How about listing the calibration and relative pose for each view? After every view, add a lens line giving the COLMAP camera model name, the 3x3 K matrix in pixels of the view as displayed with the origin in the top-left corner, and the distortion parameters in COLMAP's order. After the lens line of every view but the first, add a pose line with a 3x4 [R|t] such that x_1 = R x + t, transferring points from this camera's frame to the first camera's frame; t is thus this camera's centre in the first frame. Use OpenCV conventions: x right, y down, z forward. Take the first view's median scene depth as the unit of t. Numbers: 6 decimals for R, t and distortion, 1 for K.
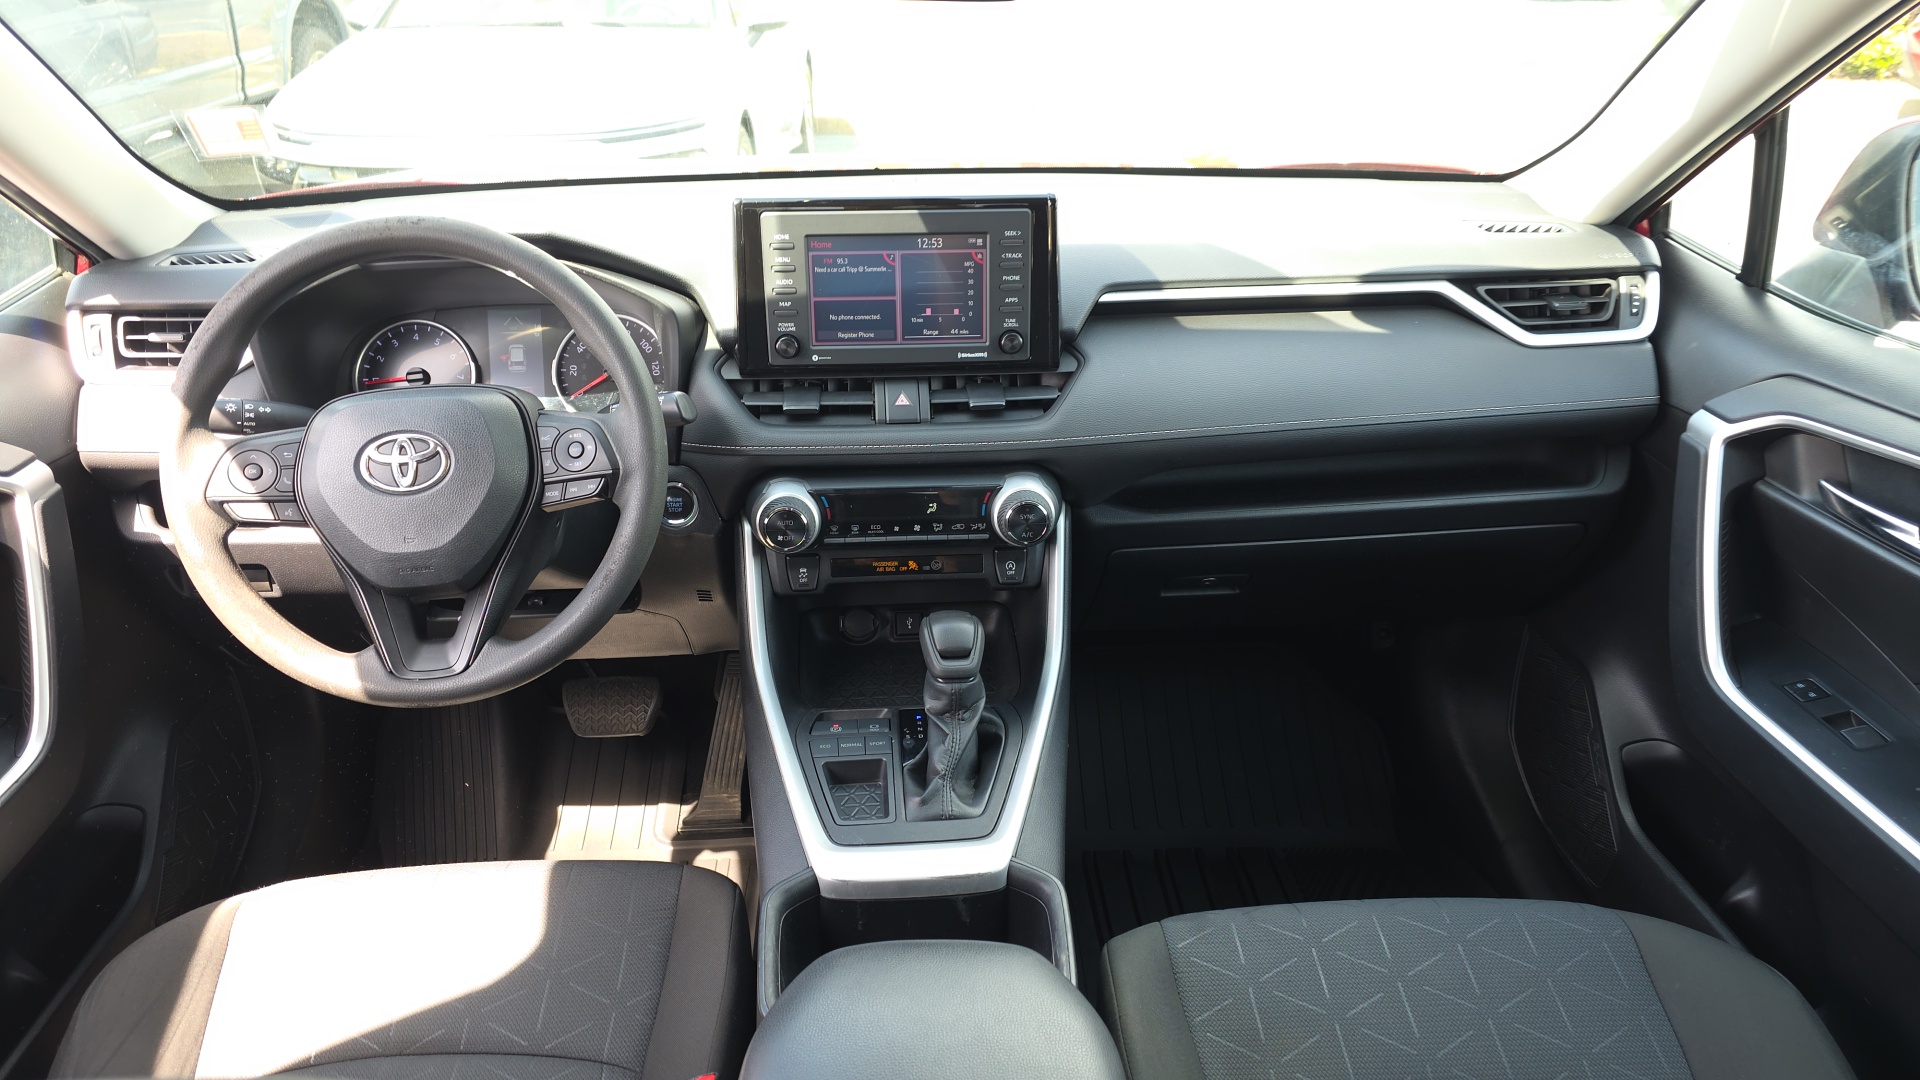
lens RADIAL K [[1307.7, 0, 955.5], [0, 1307.7, 551.4], [0, 0, 1]] dist [0.048712, -0.056576]
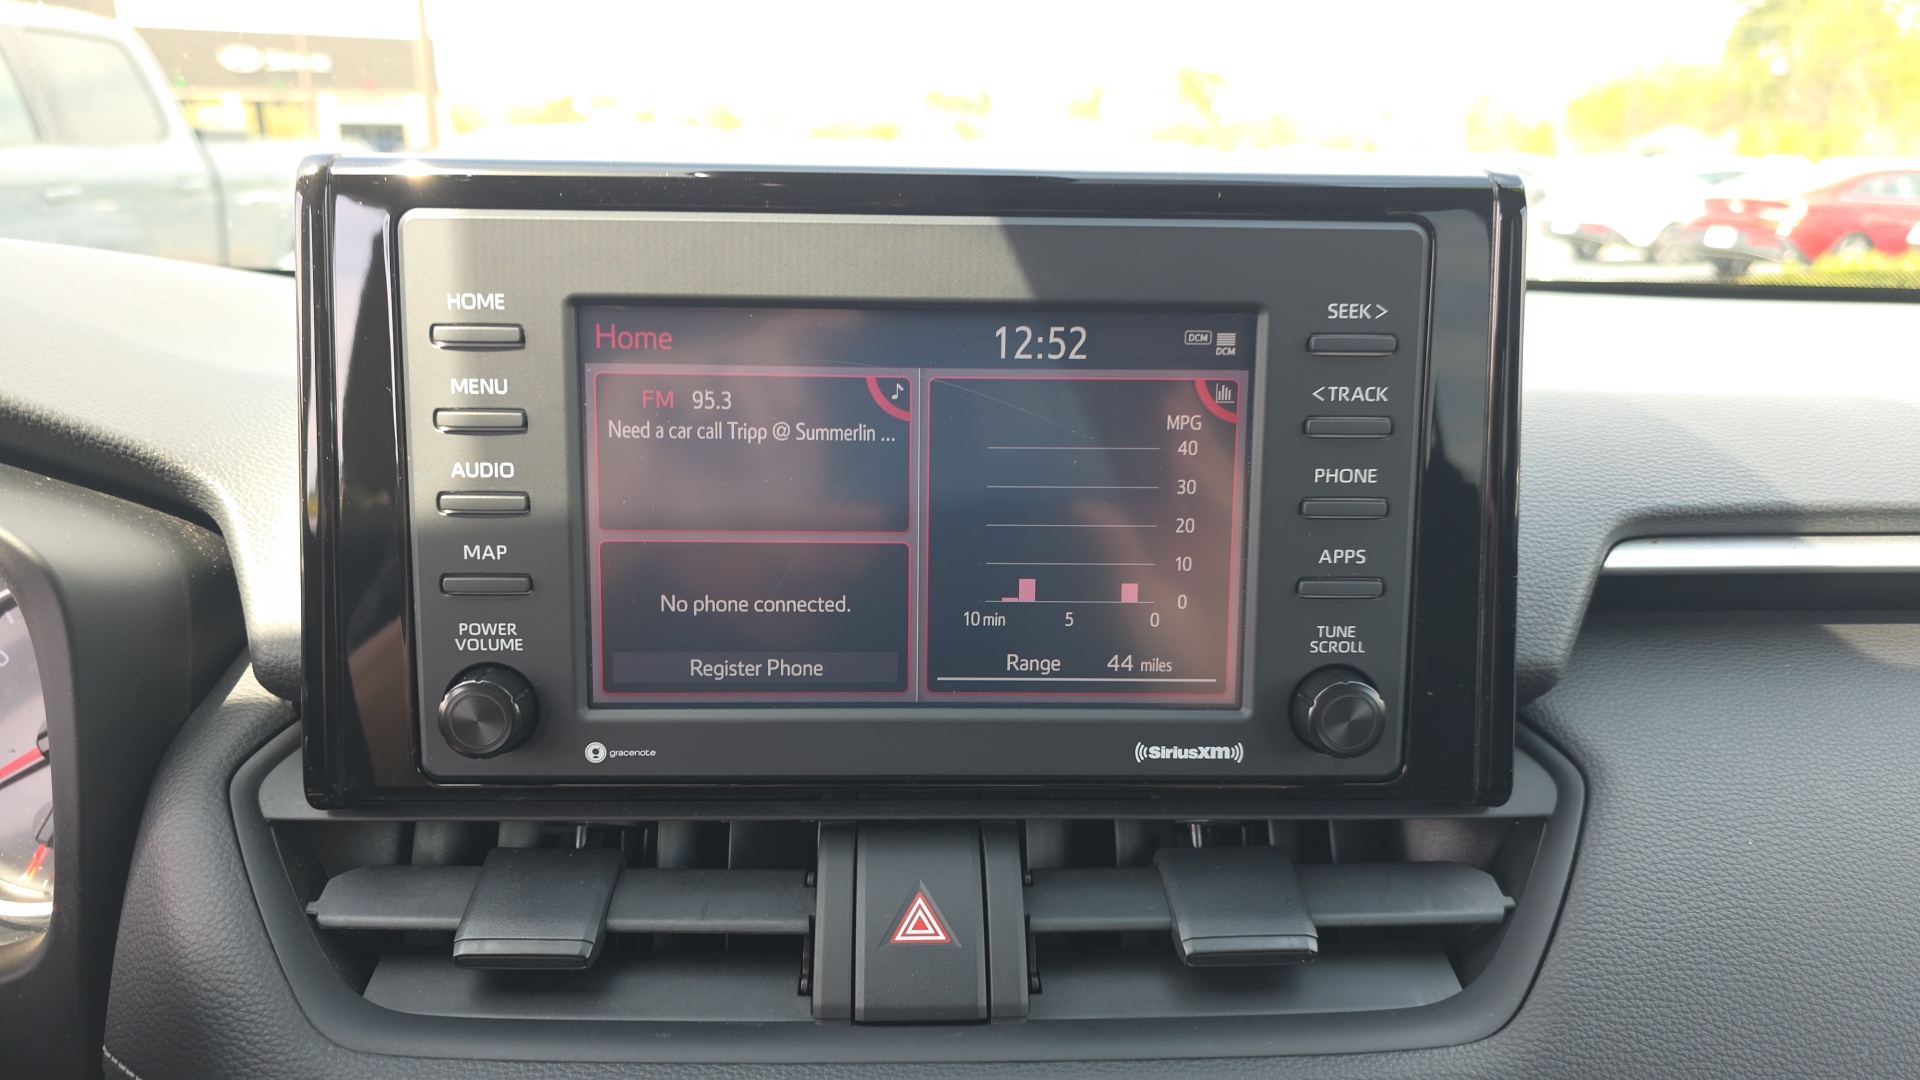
lens RADIAL K [[1307.7, 0, 967.4], [0, 1307.7, 541.2], [0, 0, 1]] dist [0.048712, -0.056576]
pose [[0.999395, 0.022507, -0.026516, -0.026140], [-0.027158, 0.981284, -0.190640, -0.141725], [0.021729, 0.191245, 0.981302, 0.735004]]
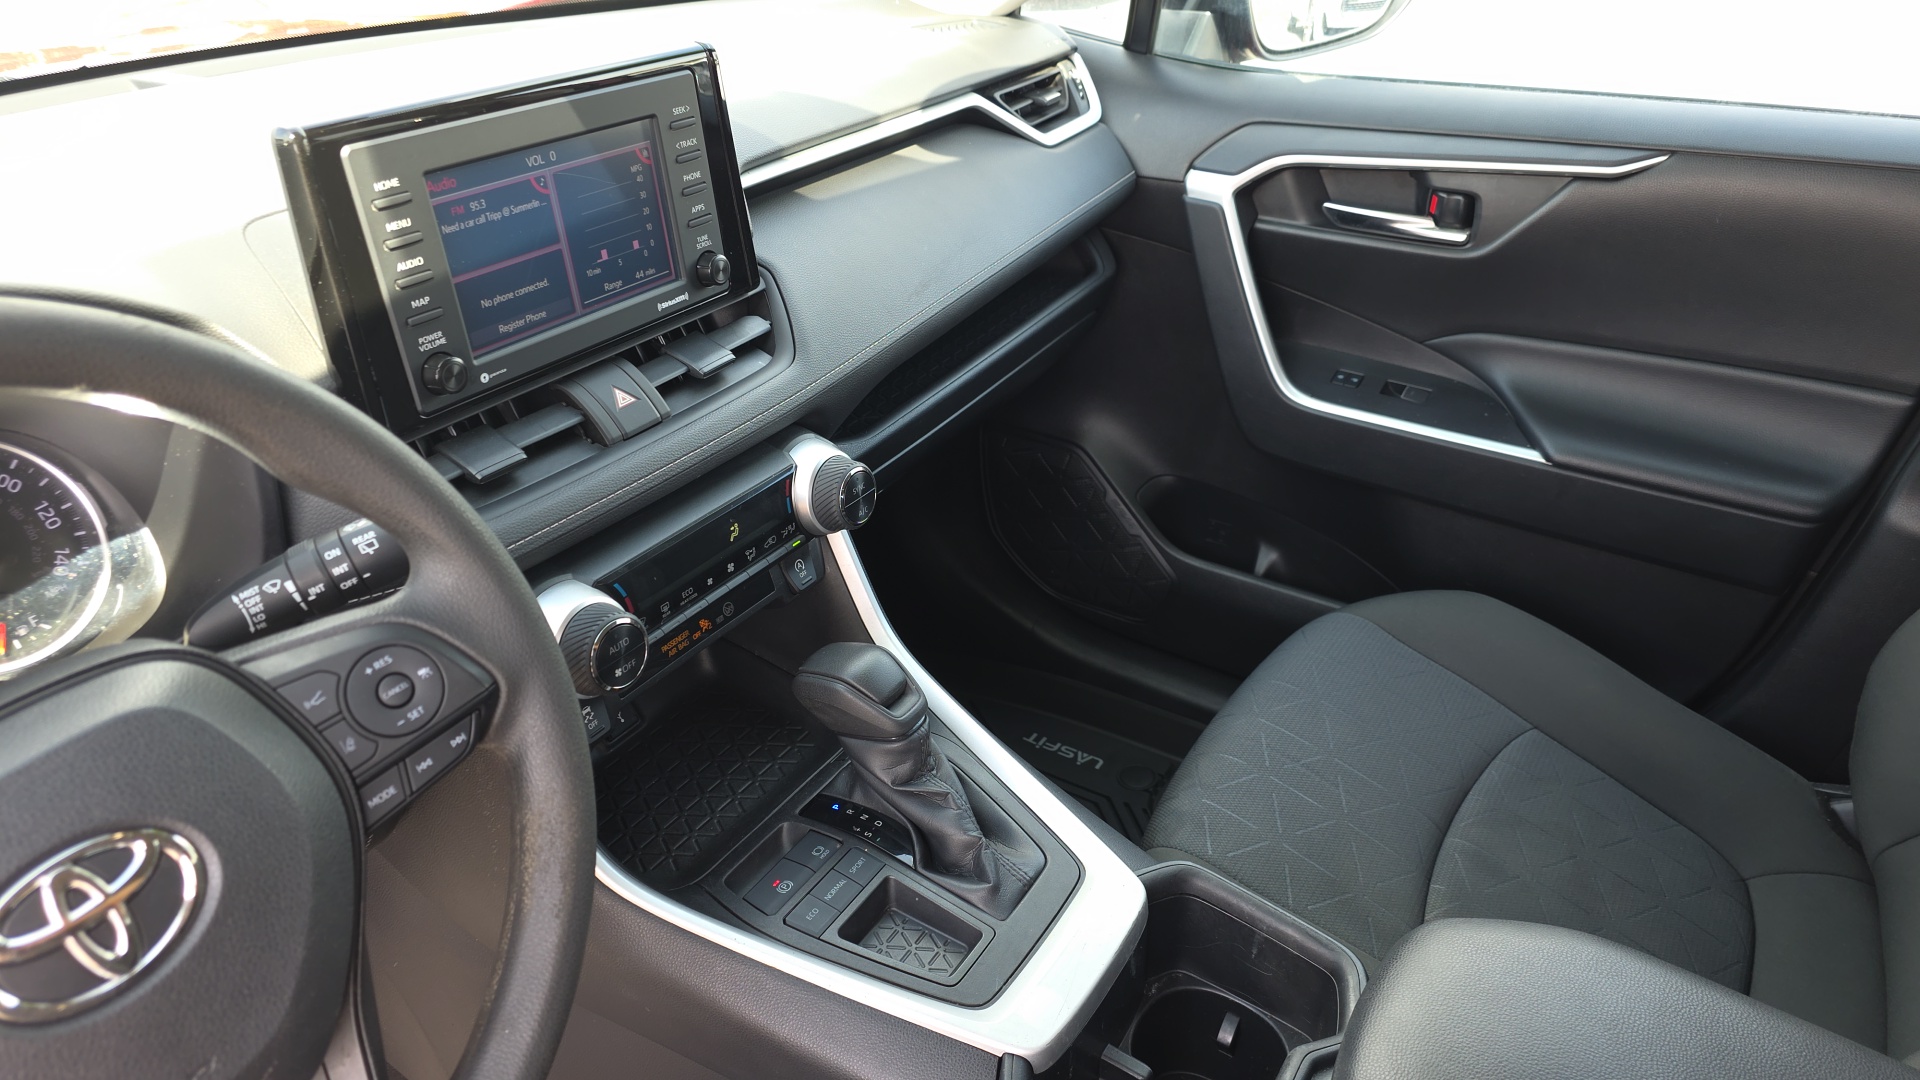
lens RADIAL K [[1307.7, 0, 992.4], [0, 1307.7, 542.5], [0, 0, 1]] dist [0.048712, -0.056576]
pose [[0.567319, -0.402043, 0.718687, -0.432524], [0.322632, 0.911470, 0.255208, -0.158290], [-0.757666, 0.087087, 0.646807, 0.454750]]
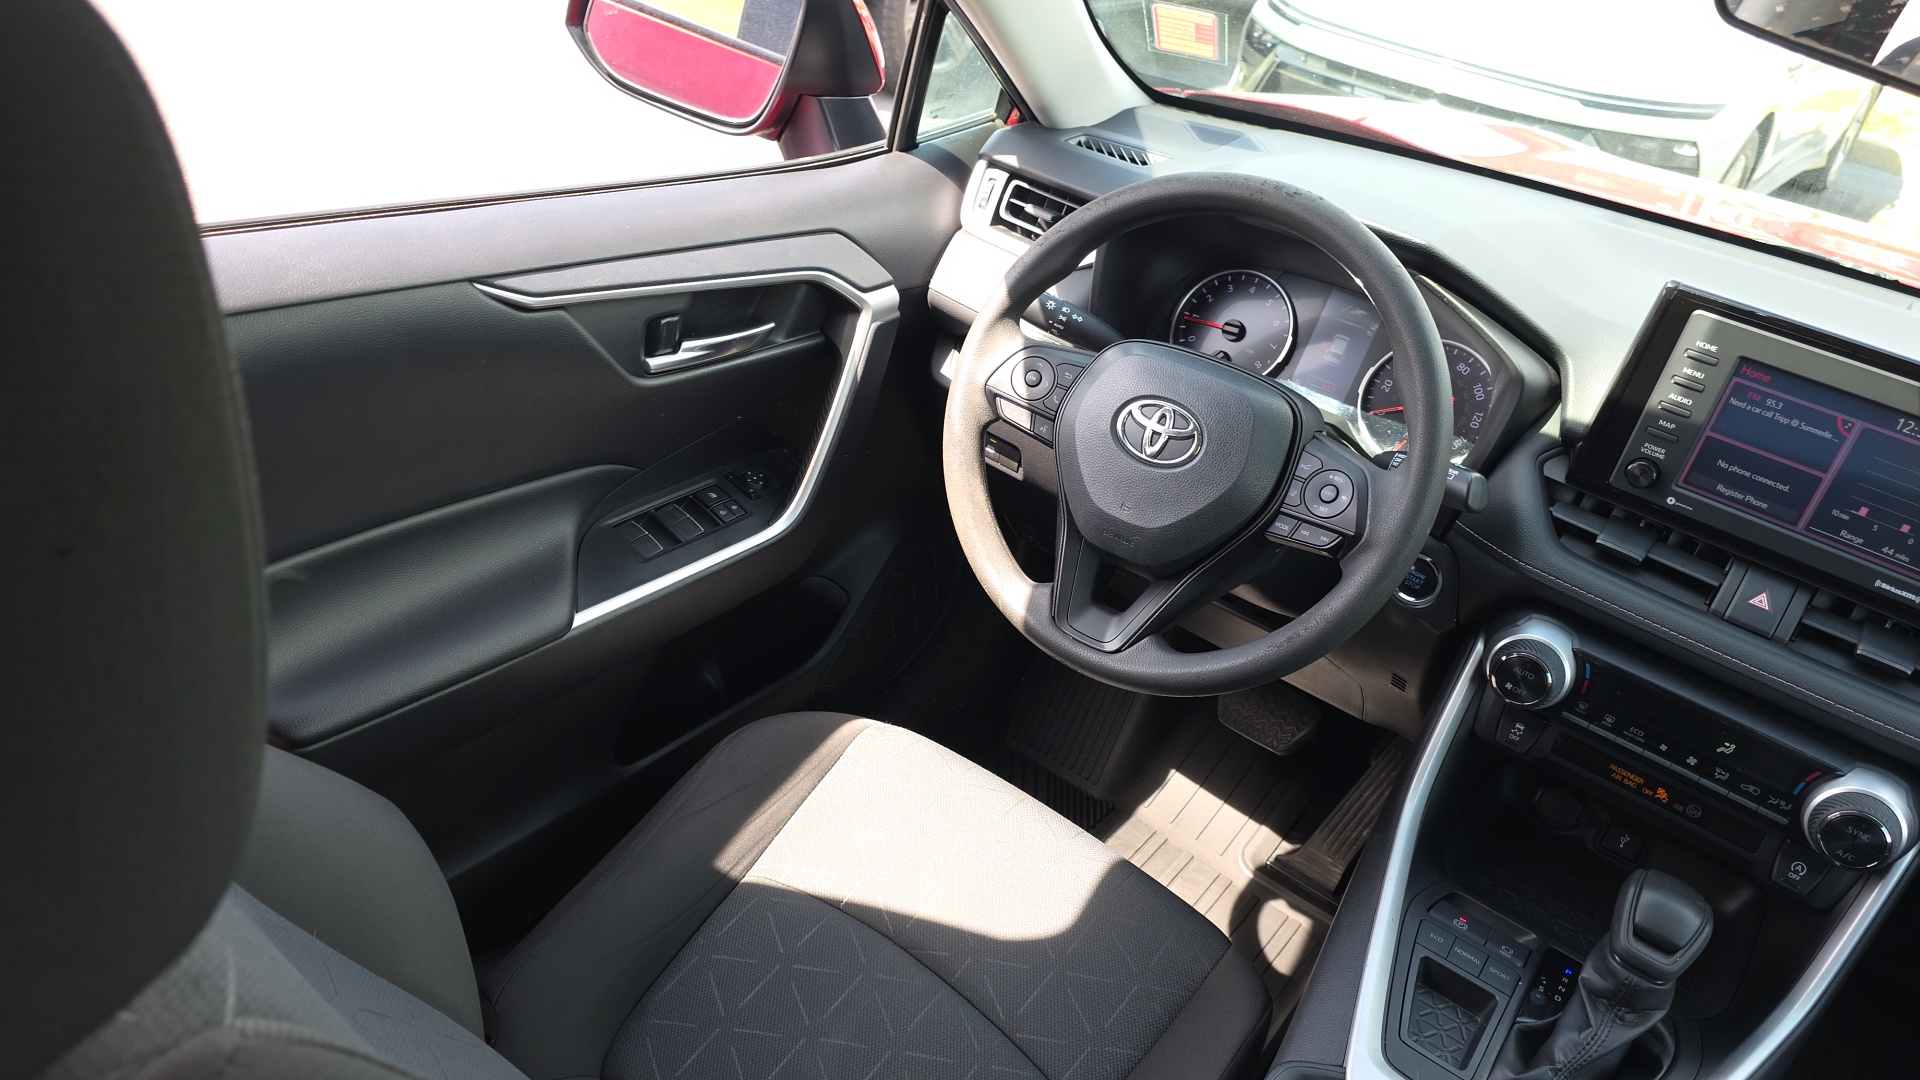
lens RADIAL K [[1307.7, 0, 949.3], [0, 1307.7, 538.7], [0, 0, 1]] dist [0.048712, -0.056576]
pose [[0.742116, 0.446763, -0.499666, -0.023866], [-0.417969, 0.891231, 0.176093, -0.087131], [0.523989, 0.078163, 0.848131, 0.114846]]
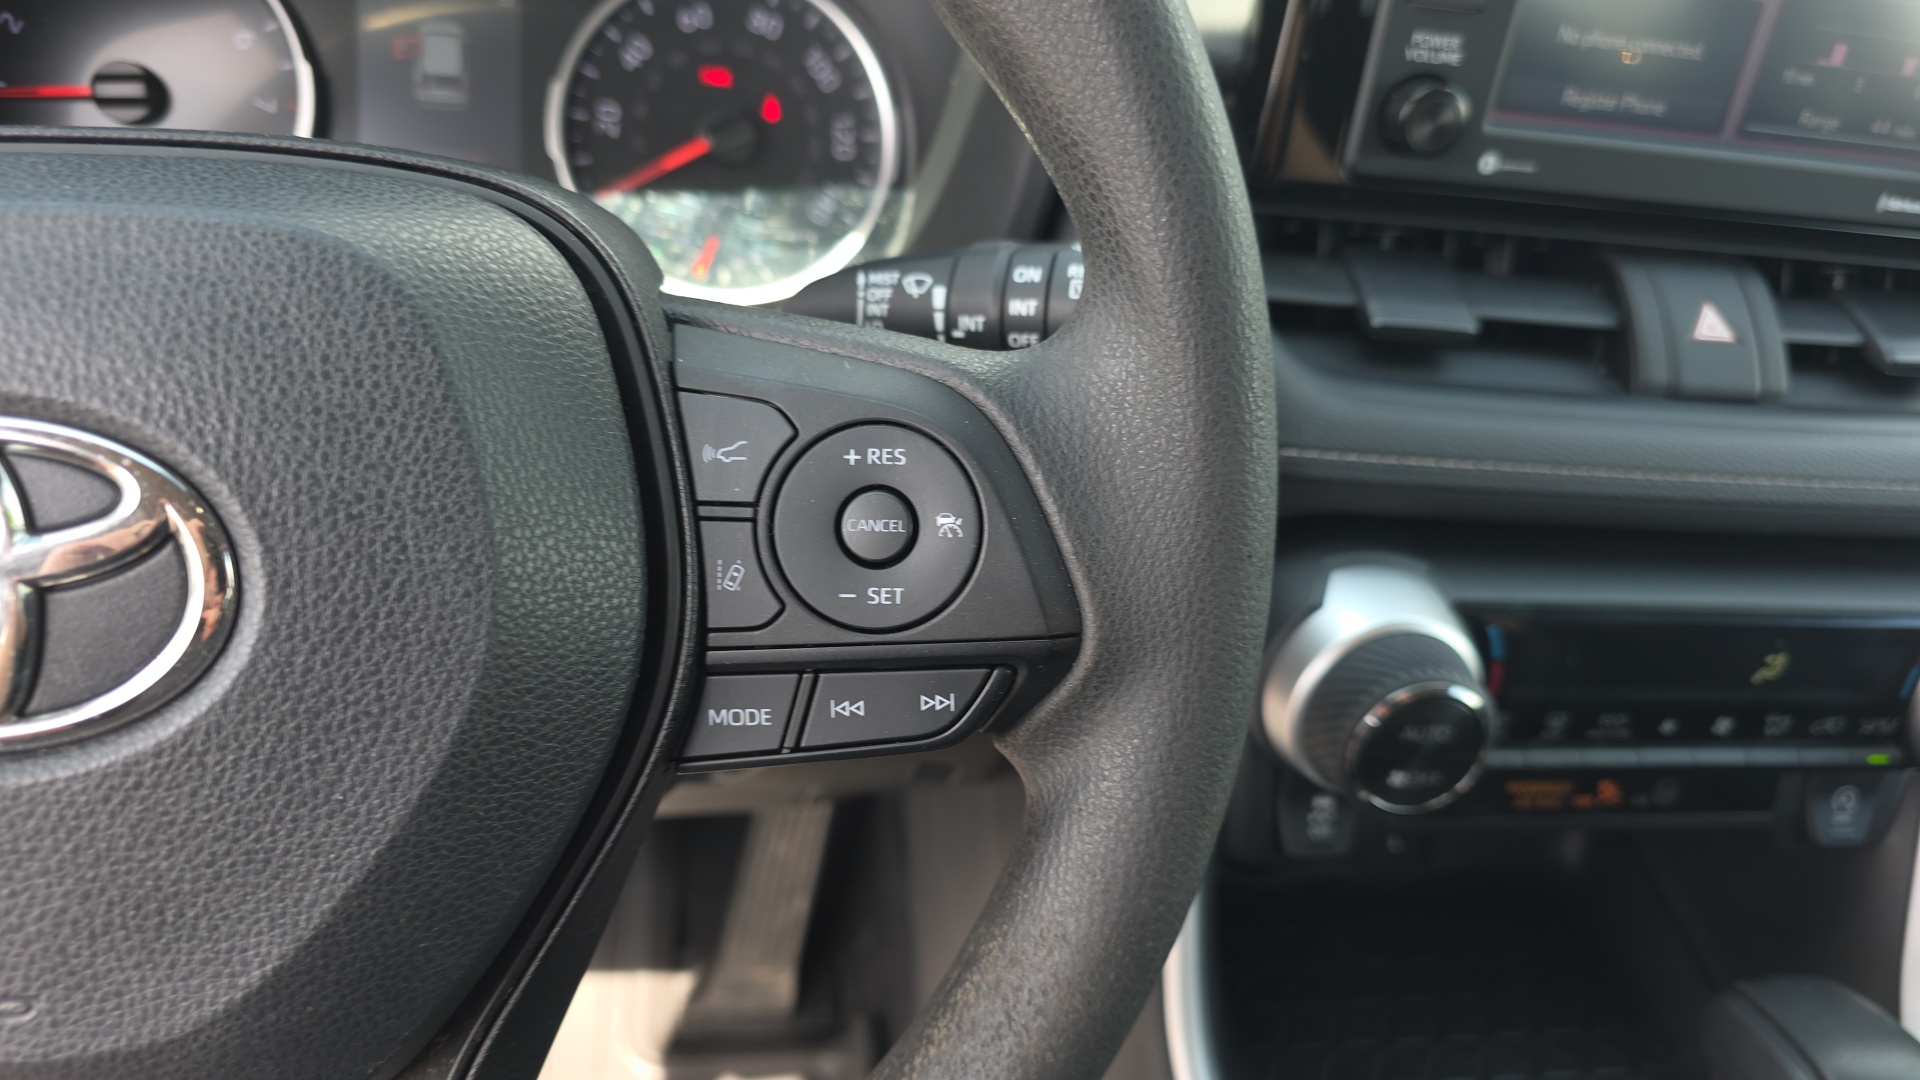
lens RADIAL K [[1336.2, 0, 954.4], [0, 1336.2, 552.2], [0, 0, 1]] dist [0.016232, -0.037226]
pose [[0.987989, 0.064852, 0.140253, -0.269919], [-0.084447, 0.986740, 0.138611, -0.091258], [-0.129404, -0.148790, 0.980365, 0.696628]]
